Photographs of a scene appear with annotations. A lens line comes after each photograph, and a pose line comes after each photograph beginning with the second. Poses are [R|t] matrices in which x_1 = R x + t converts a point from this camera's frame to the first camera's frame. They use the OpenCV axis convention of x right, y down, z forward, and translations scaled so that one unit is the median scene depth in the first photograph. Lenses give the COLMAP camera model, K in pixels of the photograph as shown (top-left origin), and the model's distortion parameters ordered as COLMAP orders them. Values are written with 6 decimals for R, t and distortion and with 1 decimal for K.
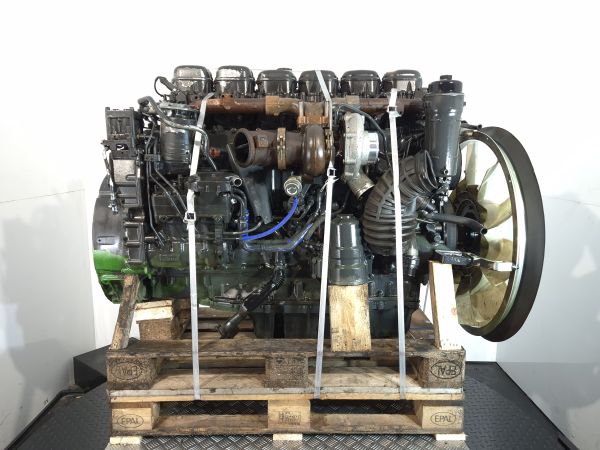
lens RADIAL K [[408.0, 0, 298.0], [0, 408.0, 224.3], [0, 0, 1]] dist [0.042551, -0.001574]
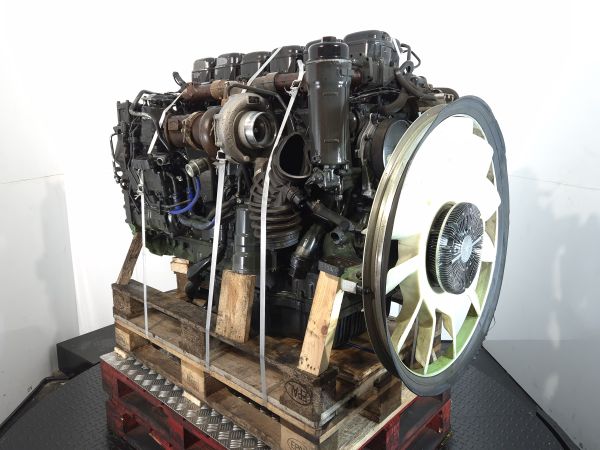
lens RADIAL K [[408.0, 0, 298.4], [0, 408.0, 225.9], [0, 0, 1]] dist [0.042551, -0.001574]
pose [[0.766874, 0.132138, -0.628047, 0.834027], [-0.107367, 0.991199, 0.077443, -0.051613], [0.632753, 0.008043, 0.774312, 0.339510]]
